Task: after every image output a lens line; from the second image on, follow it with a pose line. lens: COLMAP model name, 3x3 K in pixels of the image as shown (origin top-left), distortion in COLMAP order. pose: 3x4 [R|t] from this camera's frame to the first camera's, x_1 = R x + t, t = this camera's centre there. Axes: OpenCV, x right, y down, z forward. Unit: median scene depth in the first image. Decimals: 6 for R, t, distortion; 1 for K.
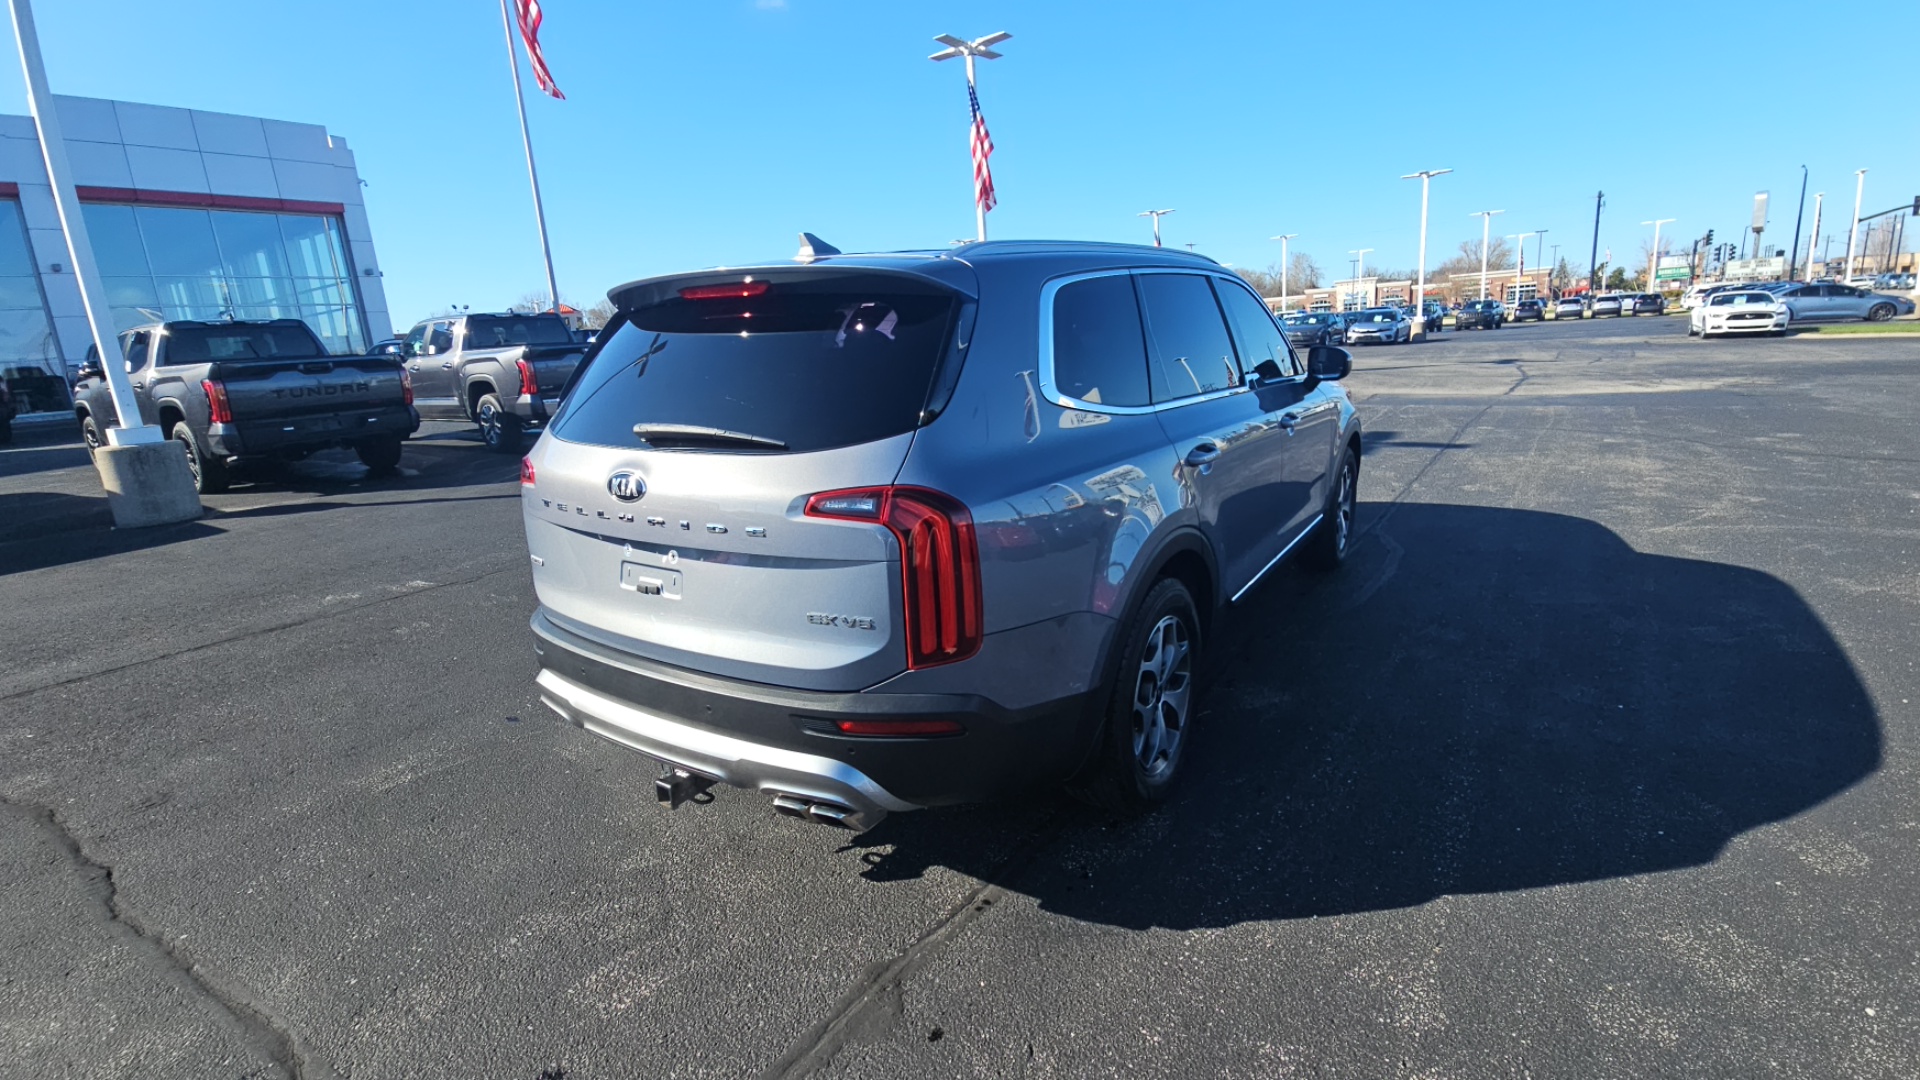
lens RADIAL K [[861.2, 0, 980.9], [0, 861.2, 541.7], [0, 0, 1]] dist [0.009826, -0.010862]
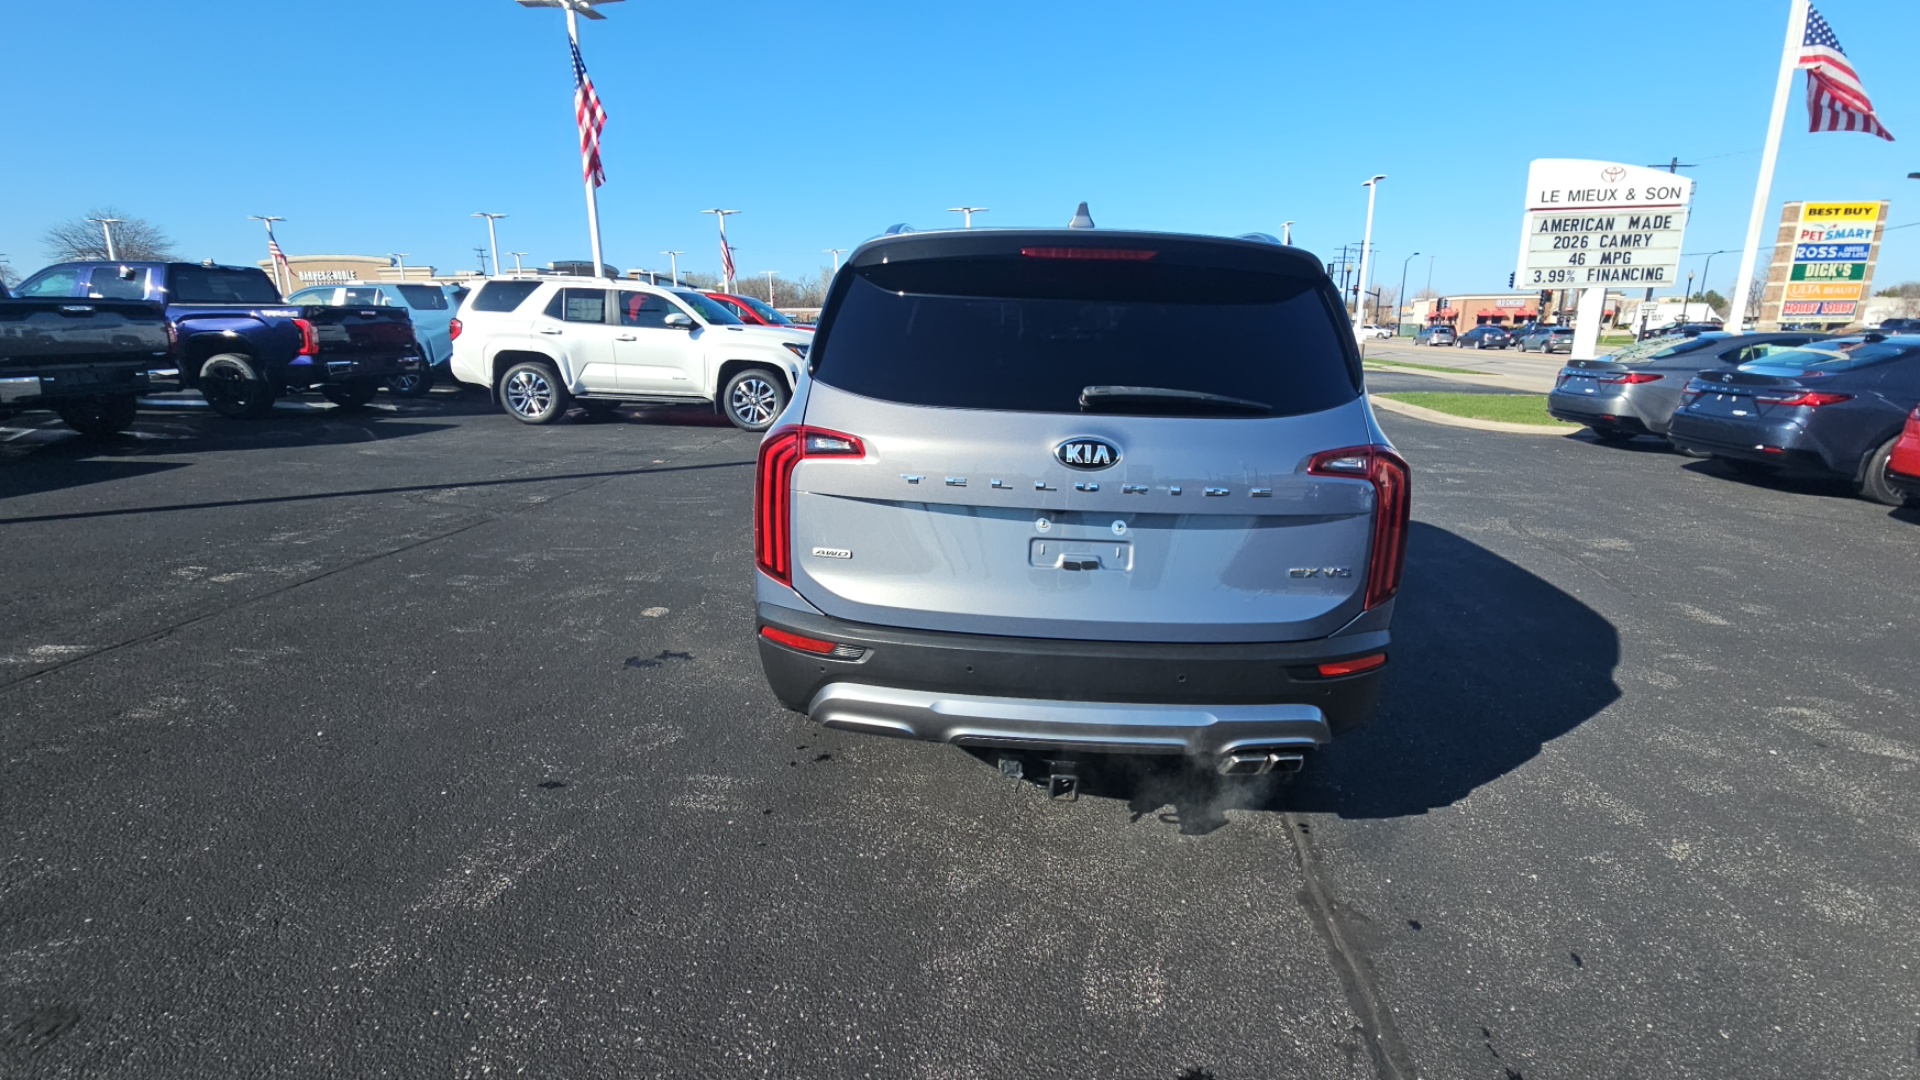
lens RADIAL K [[864.4, 0, 977.1], [0, 864.4, 541.6], [0, 0, 1]] dist [0.000158, -0.001326]
pose [[0.864242, -0.059262, 0.499574, -0.132325], [0.062905, 0.997974, 0.009561, 0.001866], [-0.499128, 0.023162, 0.866218, 0.034024]]
